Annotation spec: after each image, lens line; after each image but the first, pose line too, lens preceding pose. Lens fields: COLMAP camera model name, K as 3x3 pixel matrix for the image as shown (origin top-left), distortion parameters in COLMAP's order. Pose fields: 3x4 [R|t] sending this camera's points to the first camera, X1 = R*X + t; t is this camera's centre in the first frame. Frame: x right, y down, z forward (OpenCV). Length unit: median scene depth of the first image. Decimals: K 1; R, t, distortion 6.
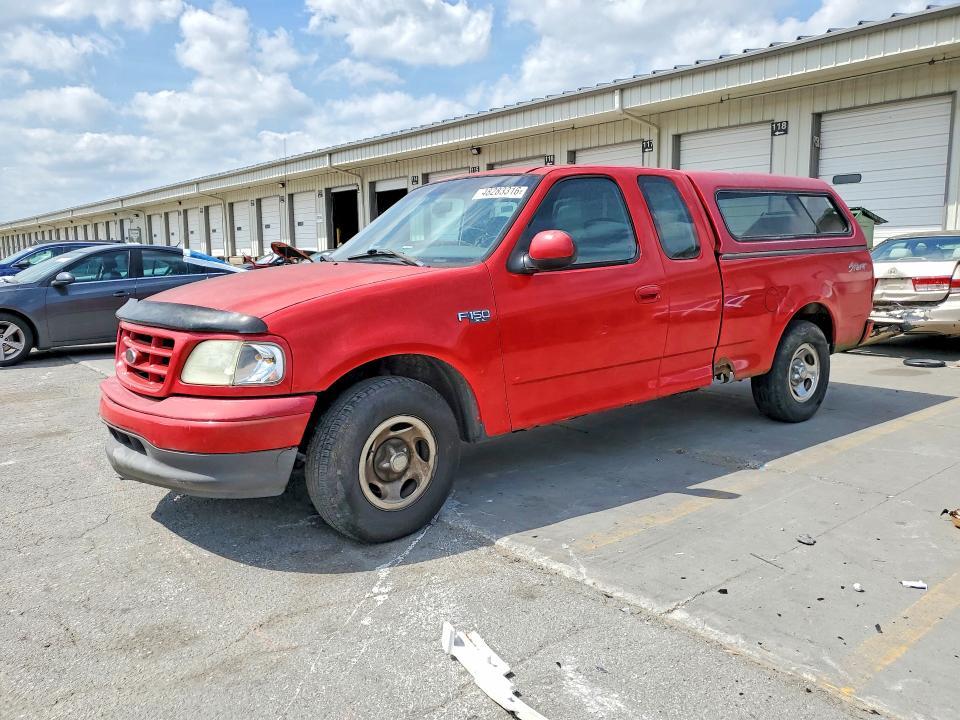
lens RADIAL K [[741.7, 0, 480.0], [0, 741.7, 360.0], [0, 0, 1]] dist [0.001162, -0.001322]
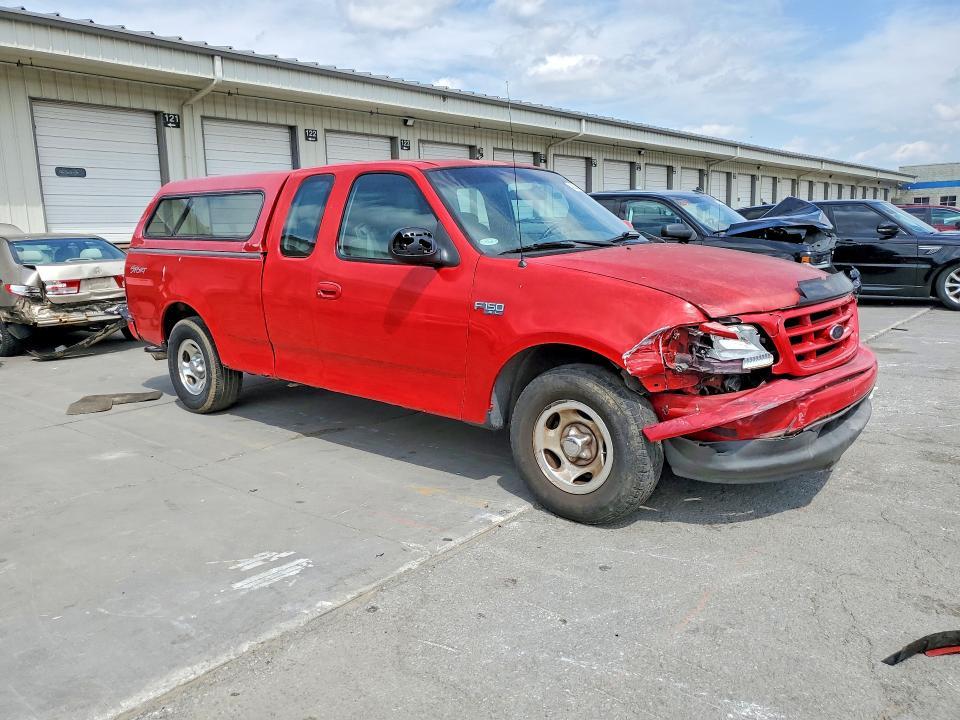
lens RADIAL K [[741.7, 0, 480.0], [0, 741.7, 360.0], [0, 0, 1]] dist [0.001162, -0.001322]
pose [[-0.164979, -0.146772, 0.975315, -0.785987], [0.174133, 0.968997, 0.175276, -0.125536], [-0.970804, 0.198751, -0.134306, 0.929048]]
